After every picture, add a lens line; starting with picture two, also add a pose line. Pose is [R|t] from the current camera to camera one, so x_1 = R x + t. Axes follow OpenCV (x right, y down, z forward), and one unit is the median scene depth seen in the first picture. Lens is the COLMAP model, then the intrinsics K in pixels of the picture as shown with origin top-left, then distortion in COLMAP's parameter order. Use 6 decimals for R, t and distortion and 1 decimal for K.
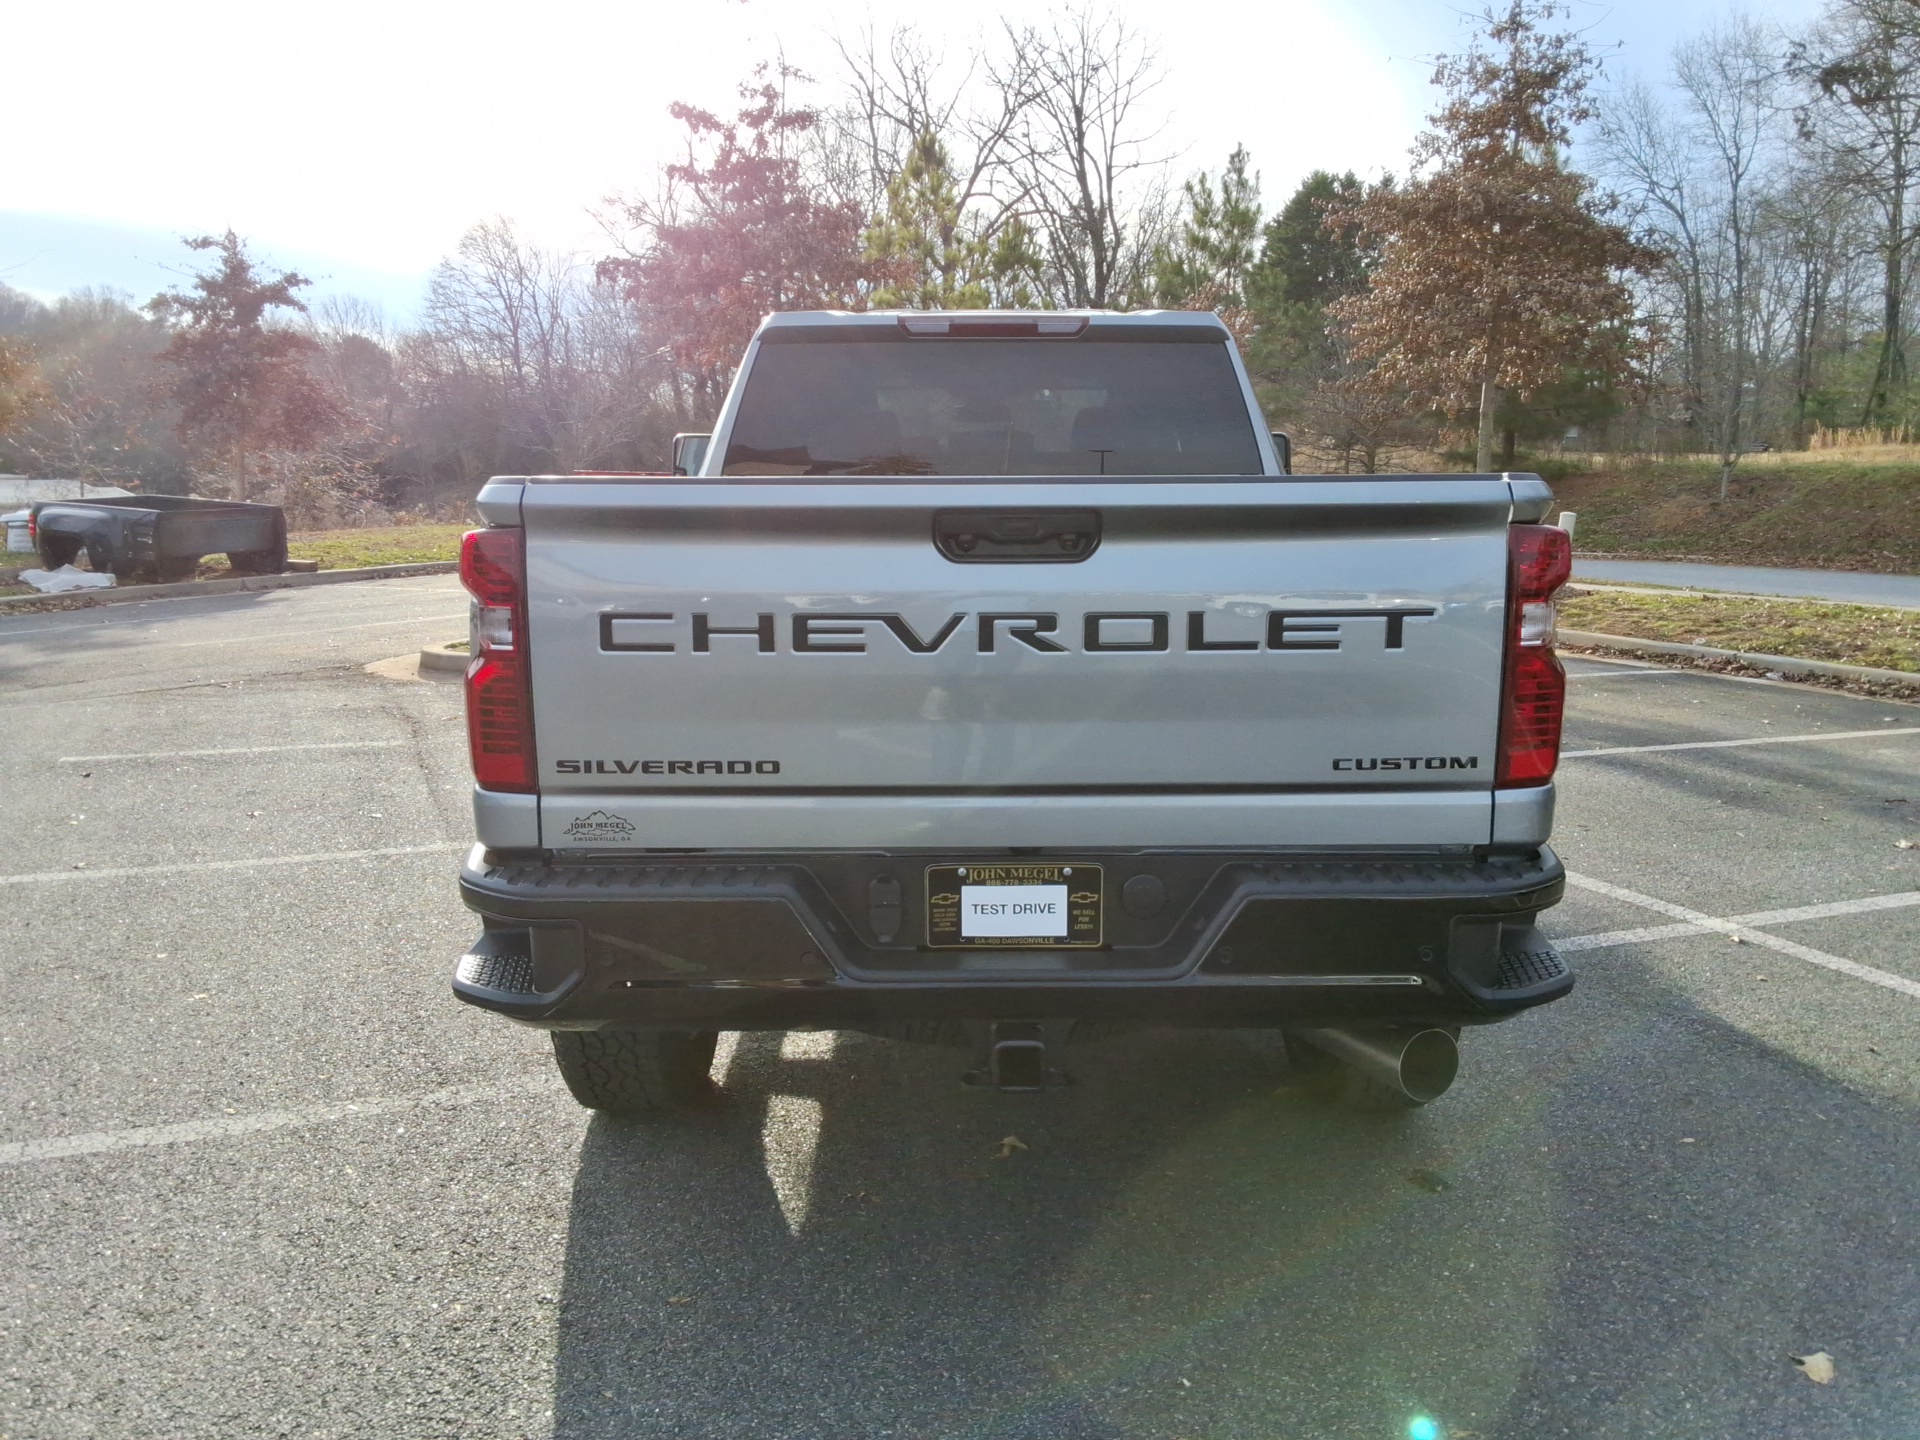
lens RADIAL K [[1545.7, 0, 974.3], [0, 1545.7, 702.2], [0, 0, 1]] dist [0.119995, -0.181361]
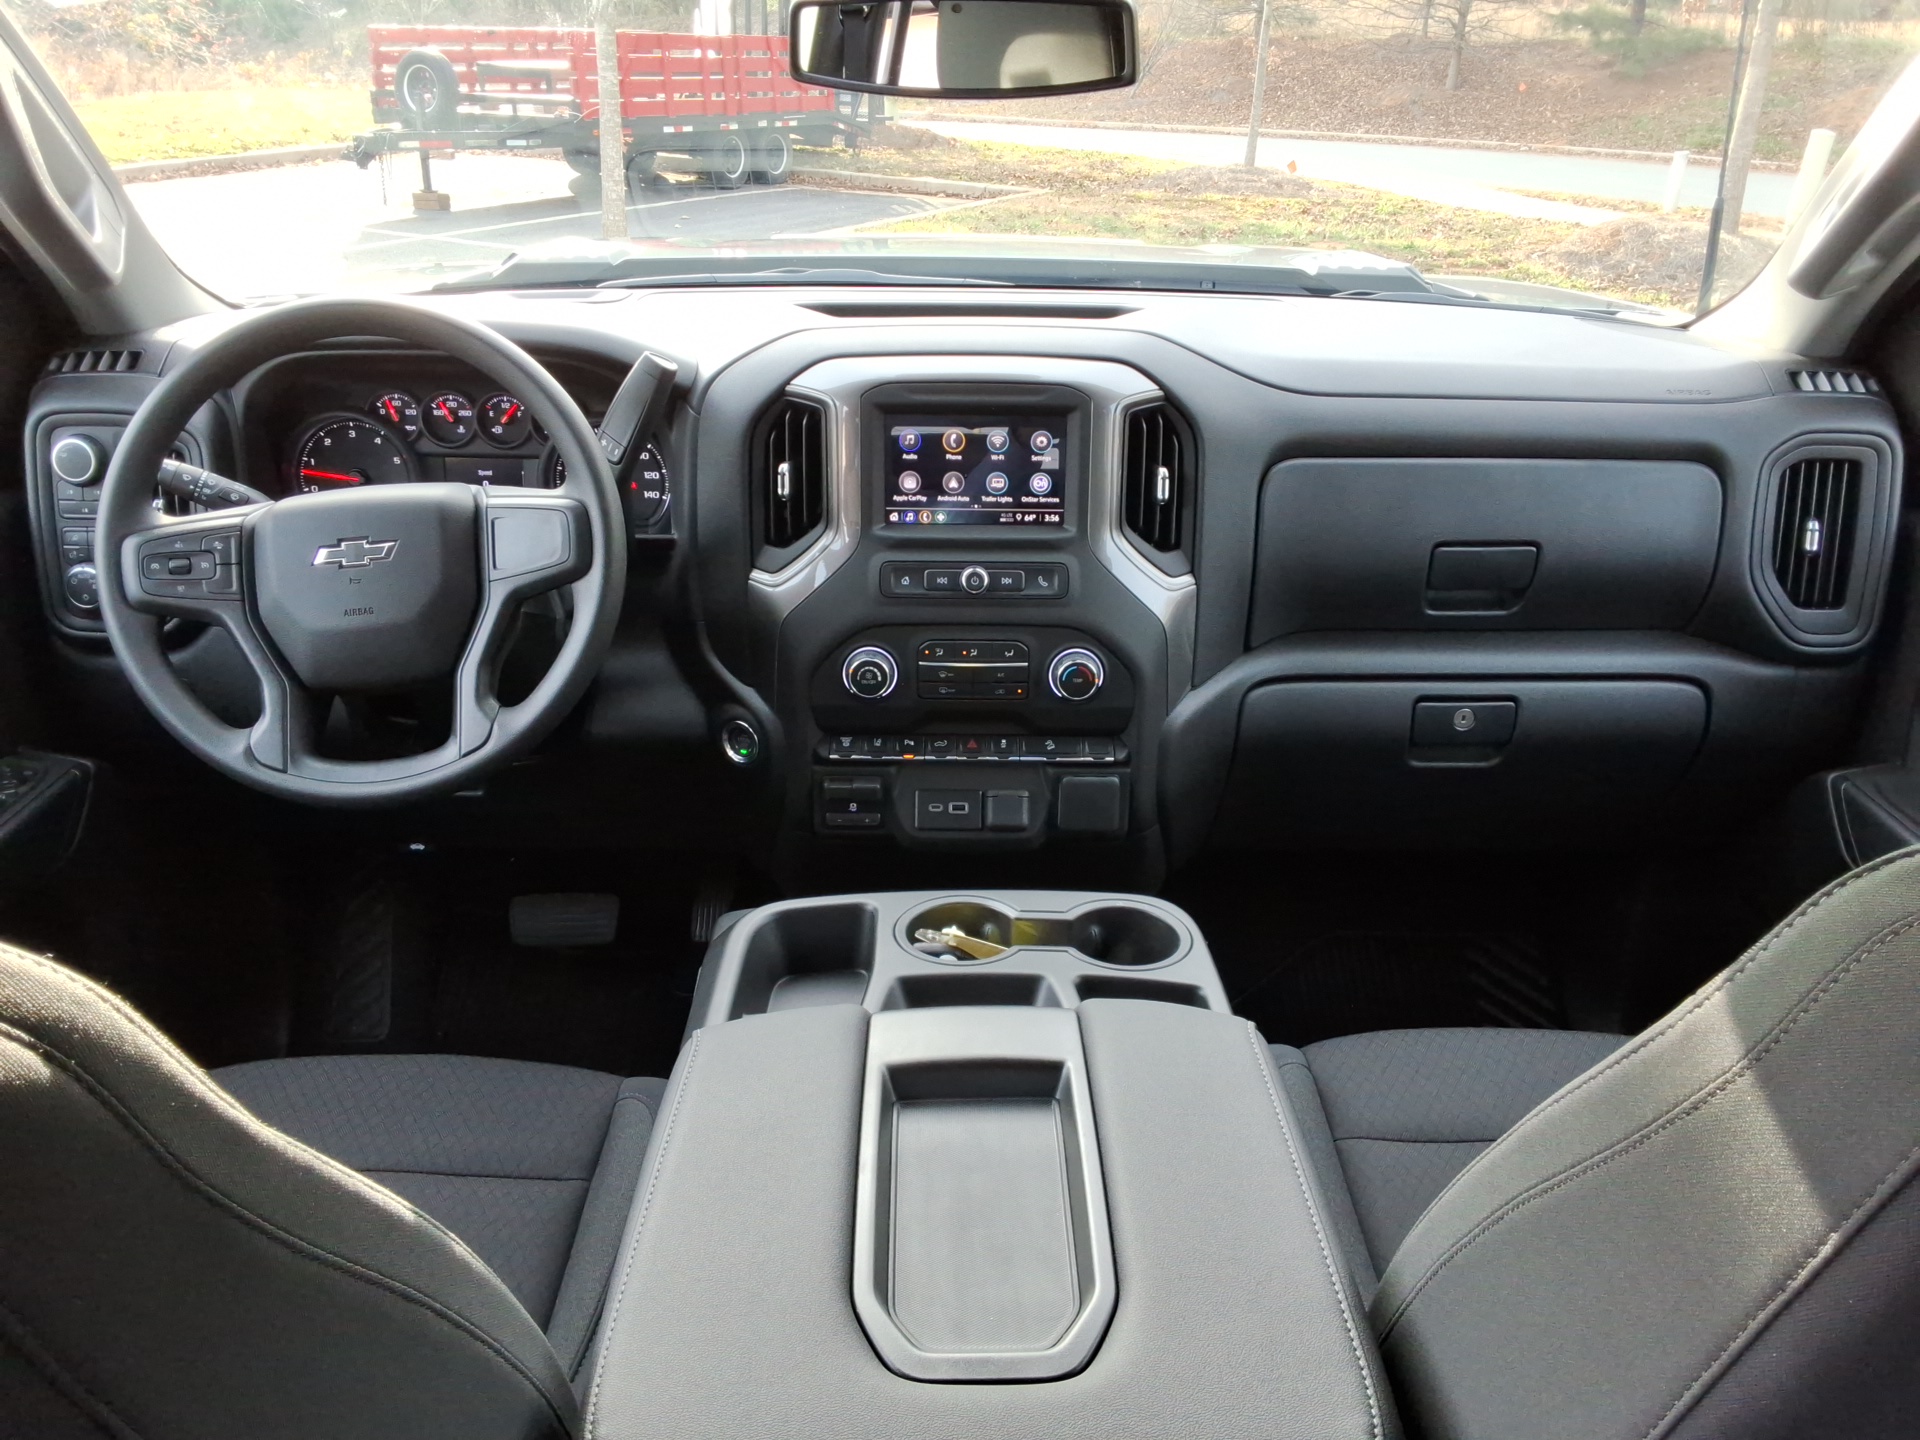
lens RADIAL K [[1567.6, 0, 997.3], [0, 1567.6, 713.1], [0, 0, 1]] dist [0.135342, -0.232762]
pose [[0.999586, 0.011691, 0.026281, 0.003997], [-0.018252, 0.963964, 0.265404, -0.120291], [-0.022231, -0.265774, 0.963779, 0.592977]]
